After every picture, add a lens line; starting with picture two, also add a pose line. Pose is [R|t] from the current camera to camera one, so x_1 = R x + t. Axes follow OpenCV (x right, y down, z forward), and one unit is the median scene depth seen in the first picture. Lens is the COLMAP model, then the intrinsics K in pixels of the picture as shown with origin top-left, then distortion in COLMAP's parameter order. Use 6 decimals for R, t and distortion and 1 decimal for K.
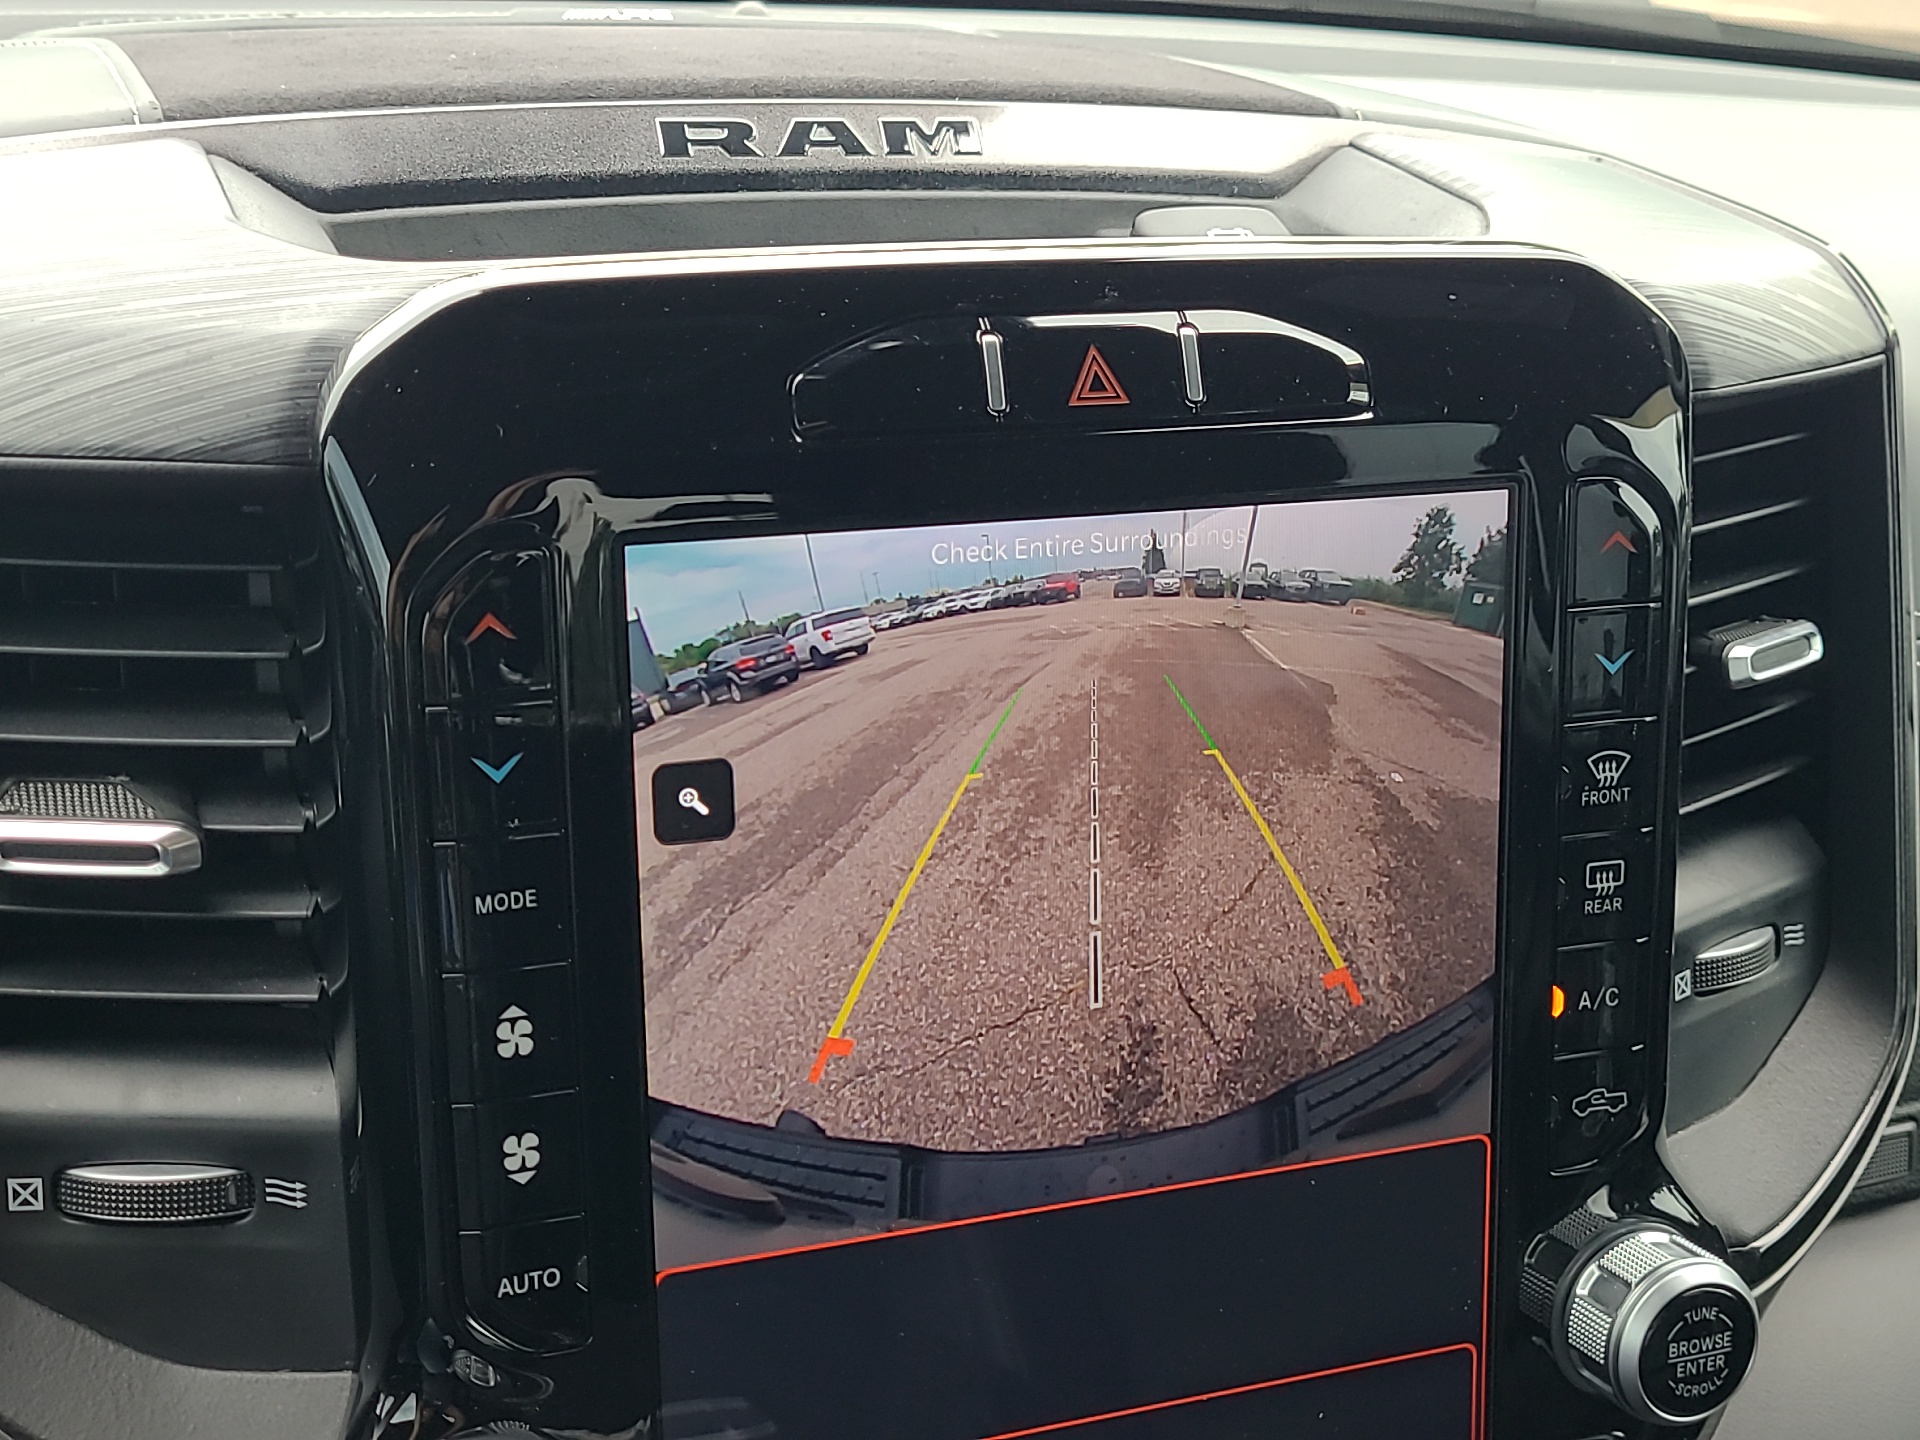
lens RADIAL K [[2475.7, 0, 954.7], [0, 2475.7, 713.7], [0, 0, 1]] dist [0.004810, 0.000000]
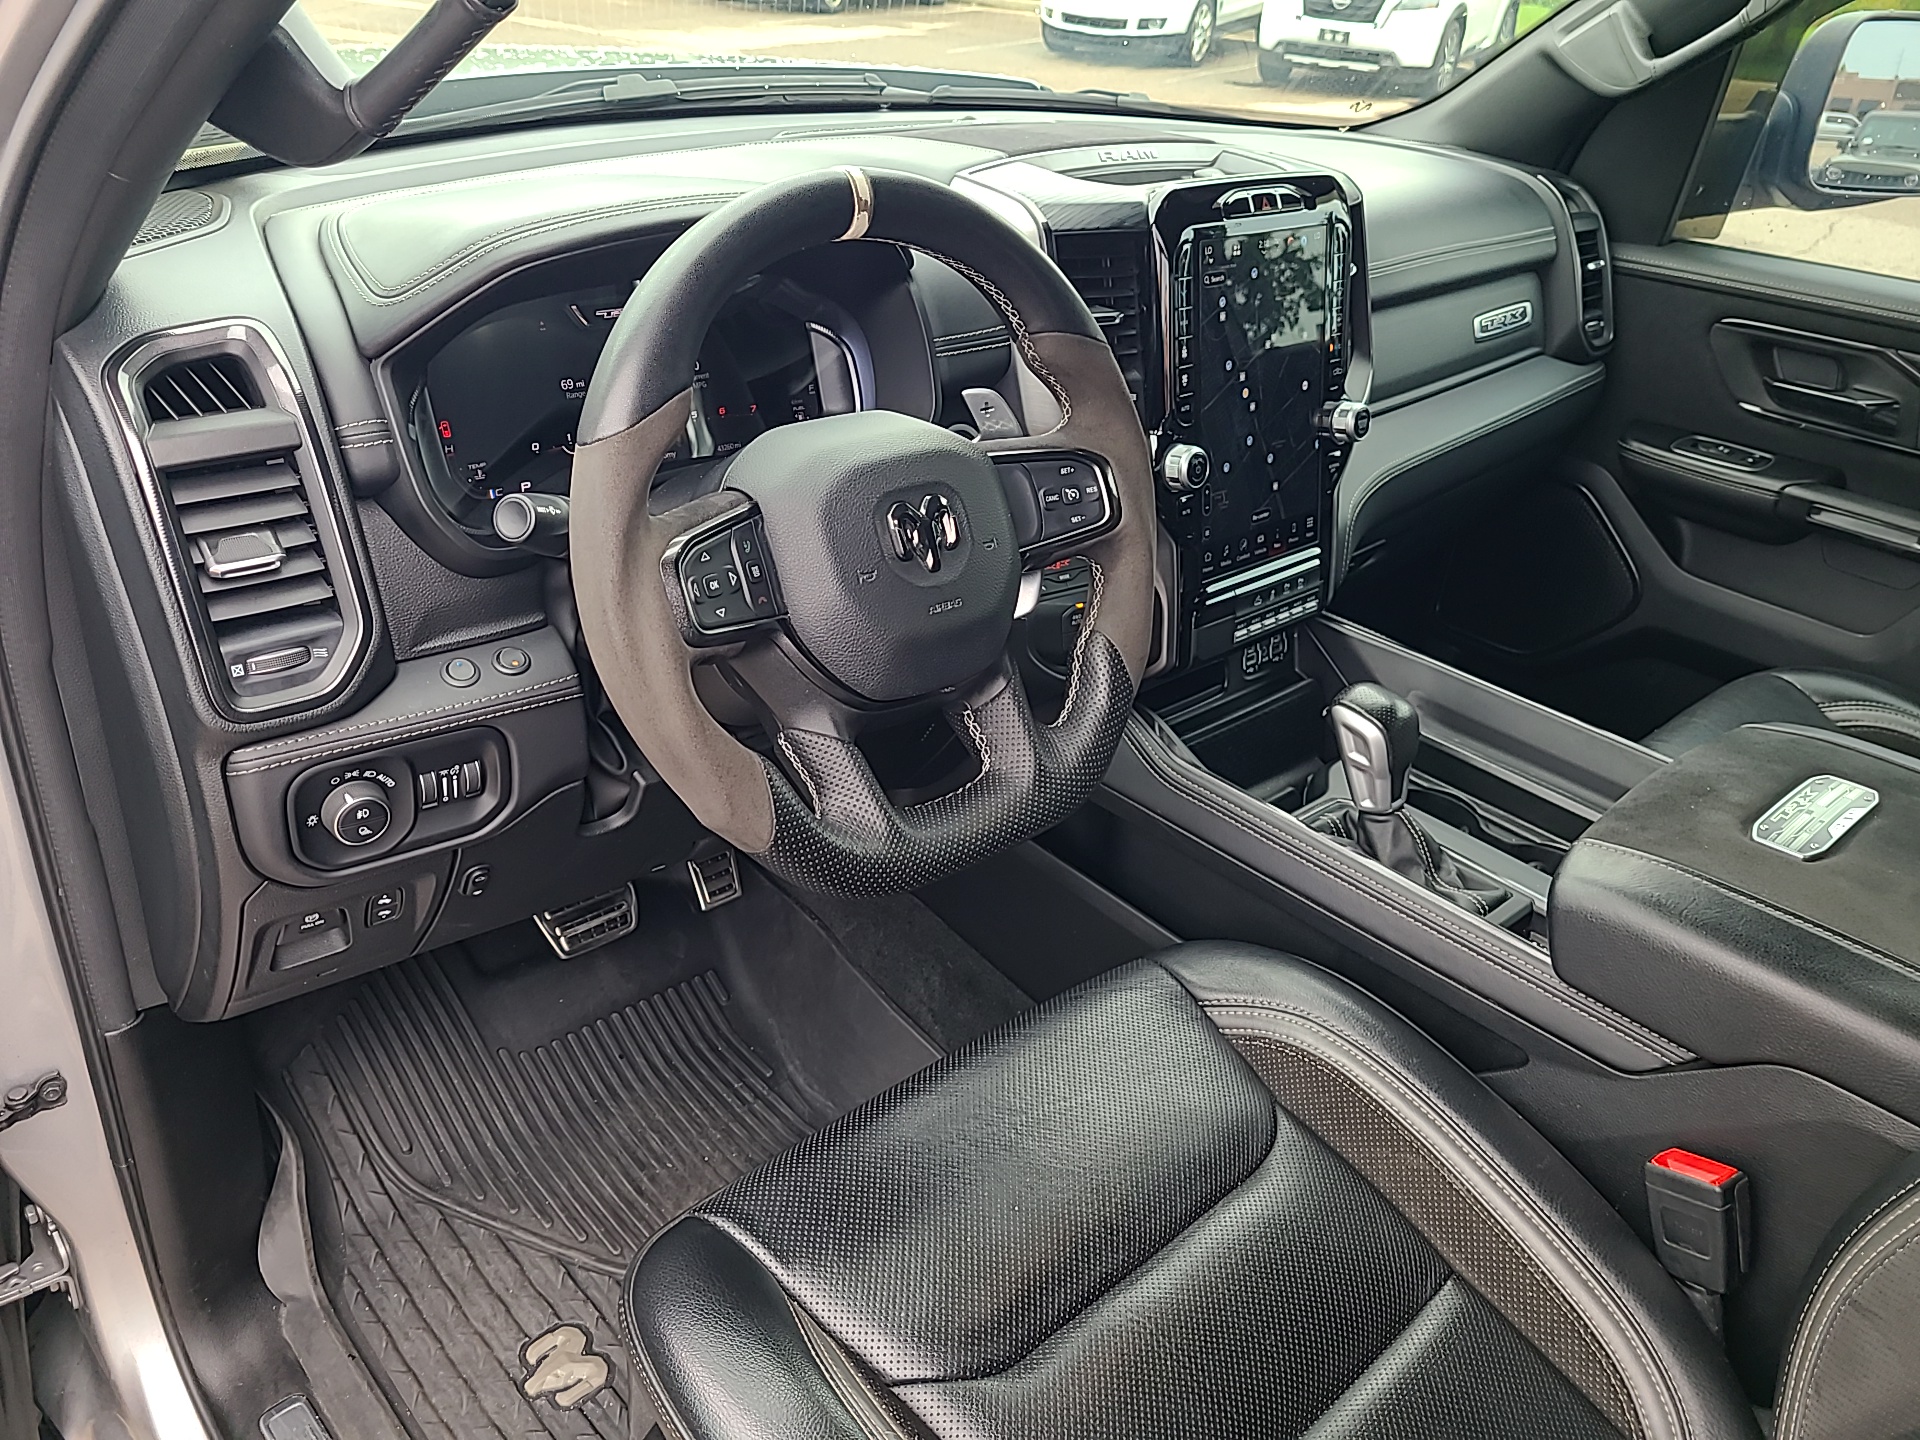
lens RADIAL K [[1465.0, 0, 909.4], [0, 1465.0, 749.7], [0, 0, 1]] dist [0.036997, -0.039055]
pose [[0.932410, -0.172553, 0.317549, -1.464983], [0.123065, 0.977740, 0.169941, 0.285260], [-0.339804, -0.119376, 0.932889, -1.339290]]
